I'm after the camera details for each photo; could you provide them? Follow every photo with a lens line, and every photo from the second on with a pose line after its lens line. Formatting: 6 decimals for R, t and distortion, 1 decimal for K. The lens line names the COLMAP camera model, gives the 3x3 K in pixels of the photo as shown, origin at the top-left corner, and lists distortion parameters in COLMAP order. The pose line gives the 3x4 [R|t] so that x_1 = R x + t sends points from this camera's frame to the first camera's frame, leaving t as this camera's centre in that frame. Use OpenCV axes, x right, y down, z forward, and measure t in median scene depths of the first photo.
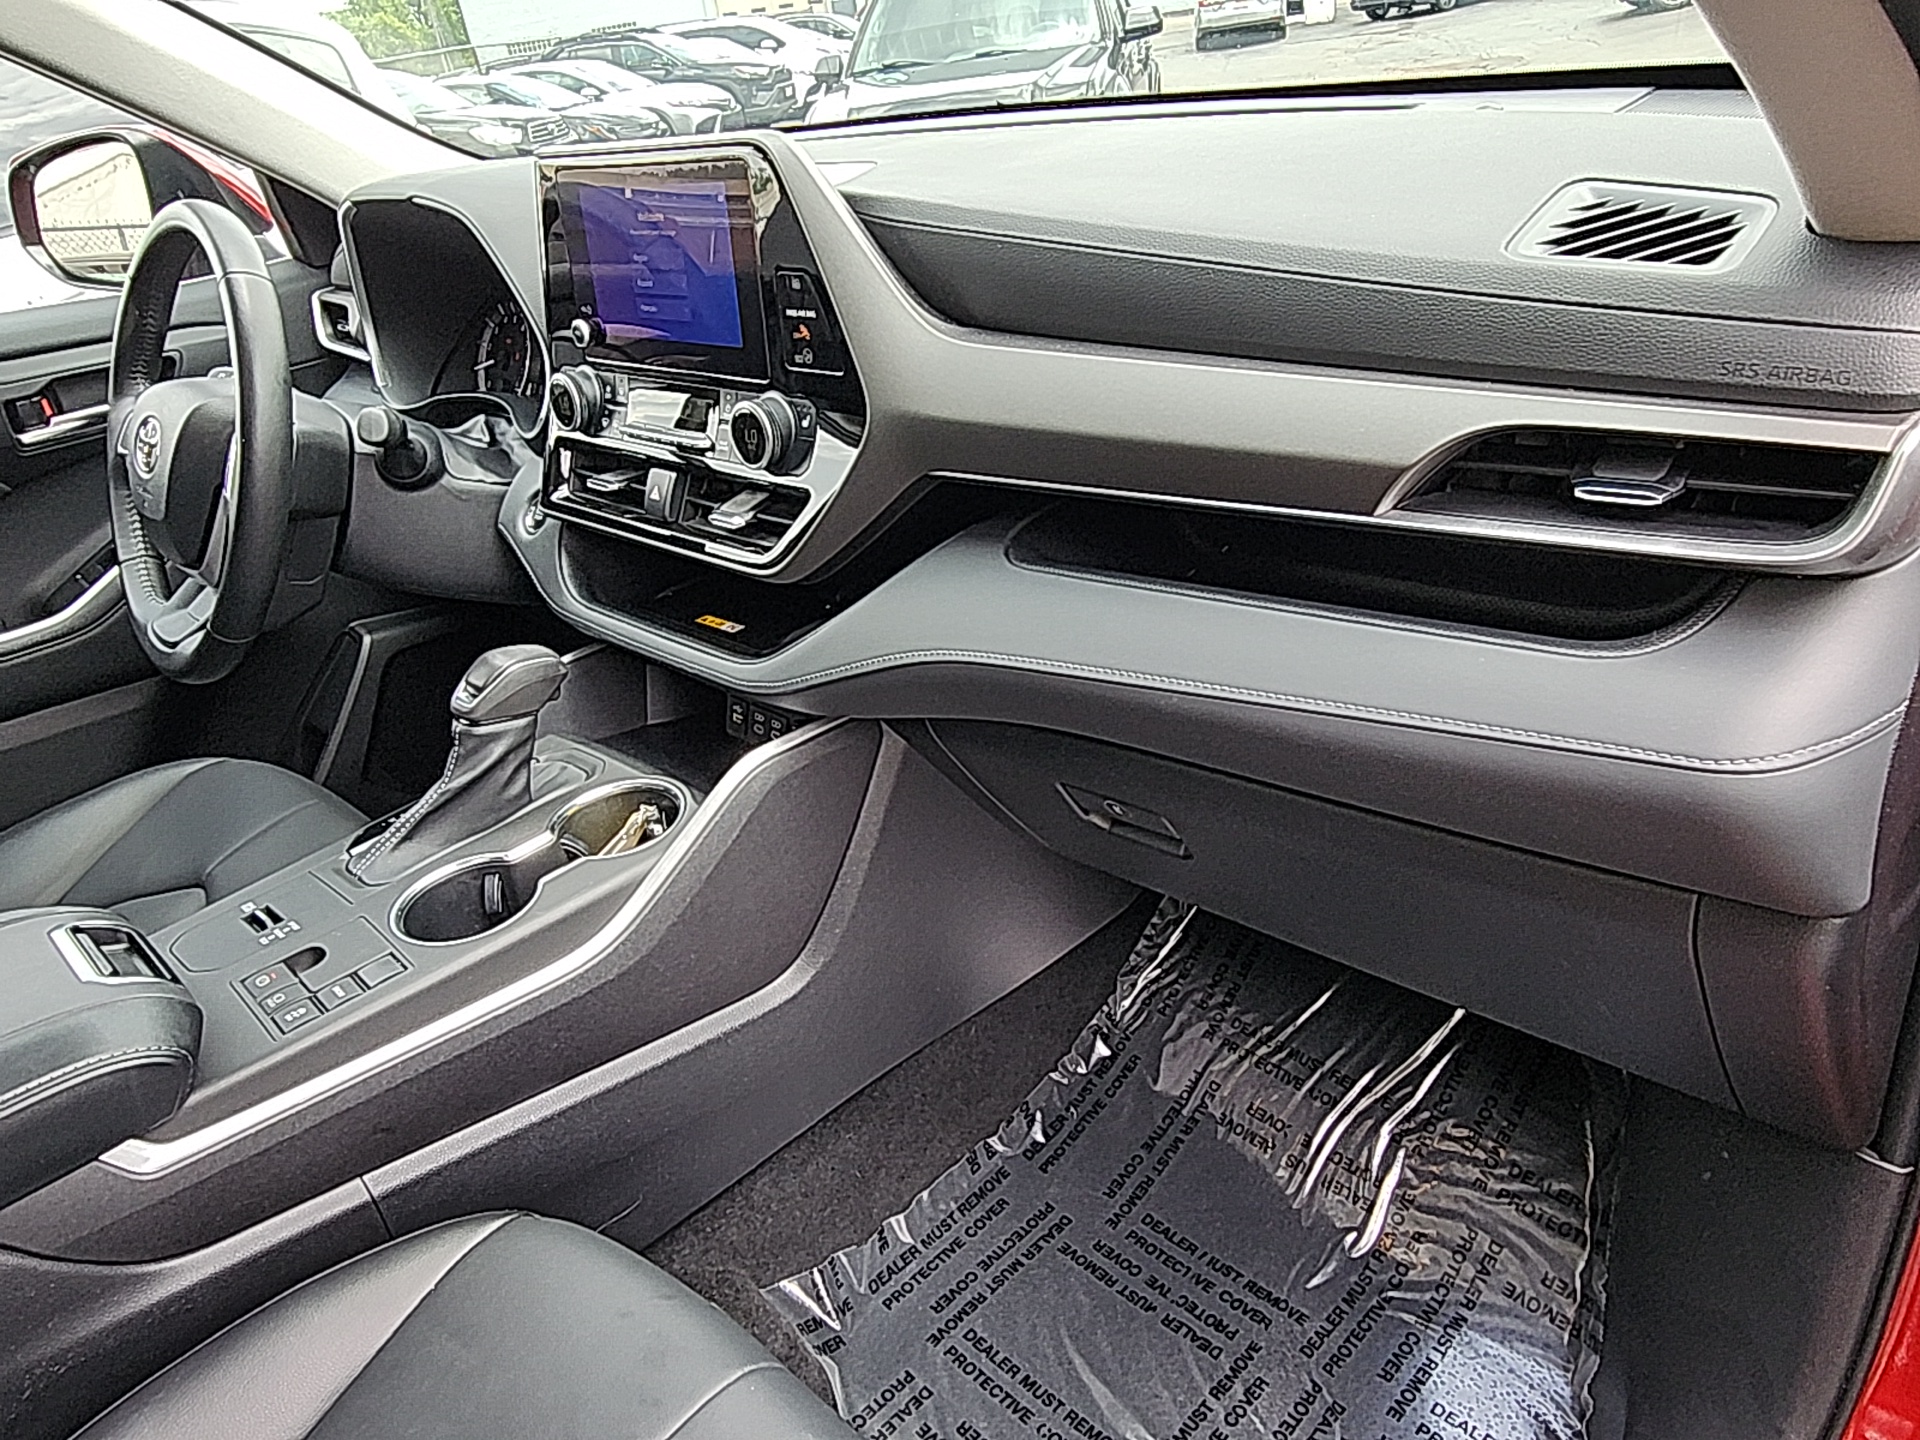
lens RADIAL K [[1291.3, 0, 959.7], [0, 1291.3, 690.5], [0, 0, 1]] dist [0.003912, -0.000322]
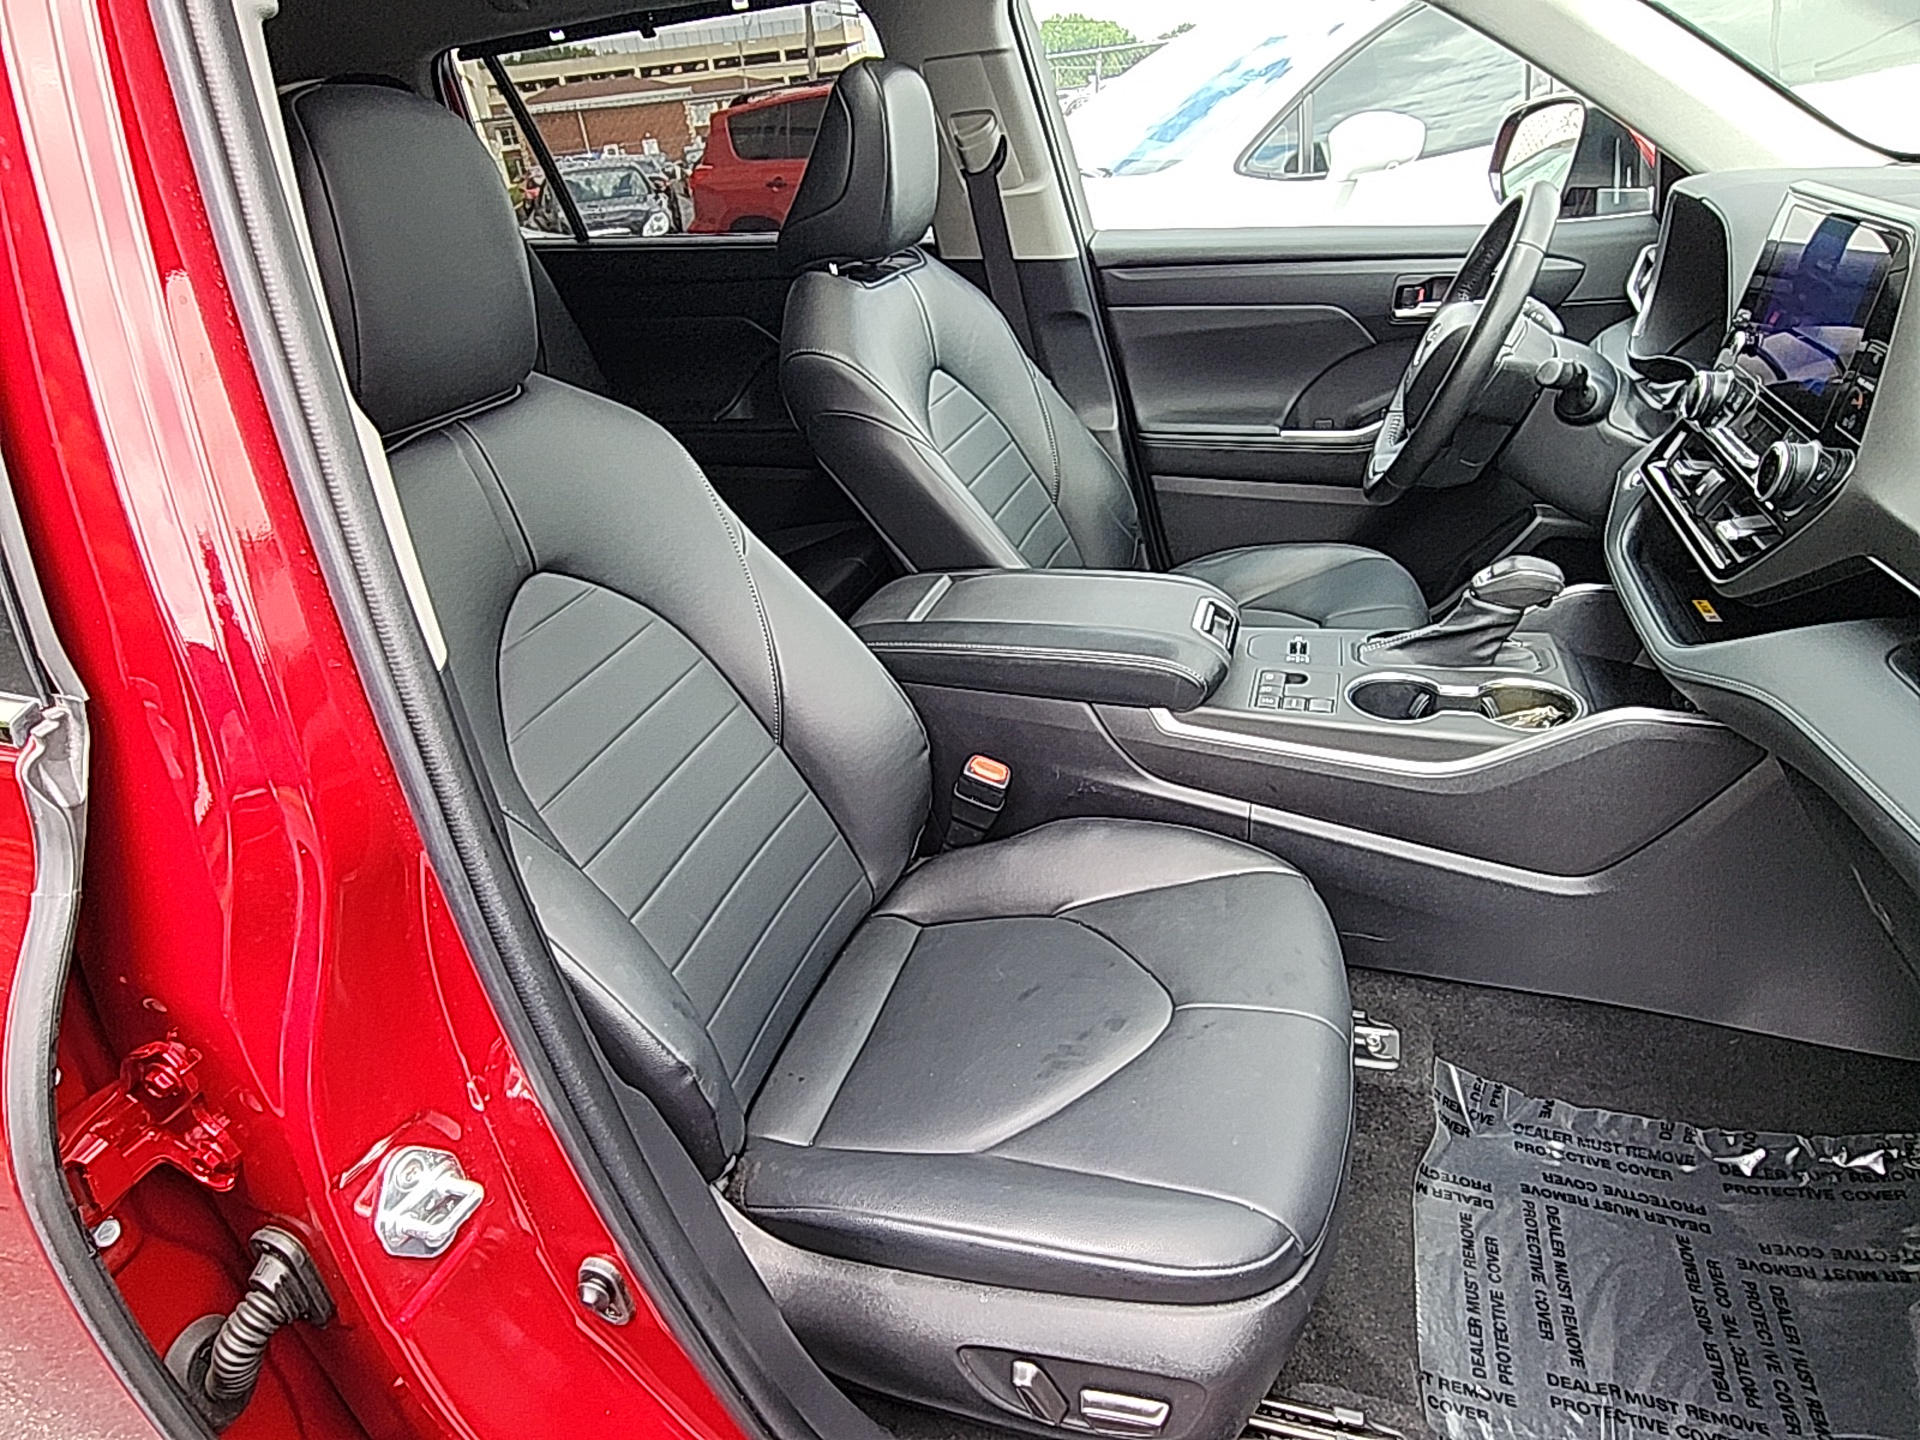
lens RADIAL K [[1291.3, 0, 959.7], [0, 1291.3, 690.5], [0, 0, 1]] dist [0.003912, -0.000322]
pose [[0.438374, 0.461349, -0.771353, 0.493593], [-0.363242, 0.875940, 0.317465, -0.122992], [0.822121, 0.141019, 0.551571, -0.217061]]
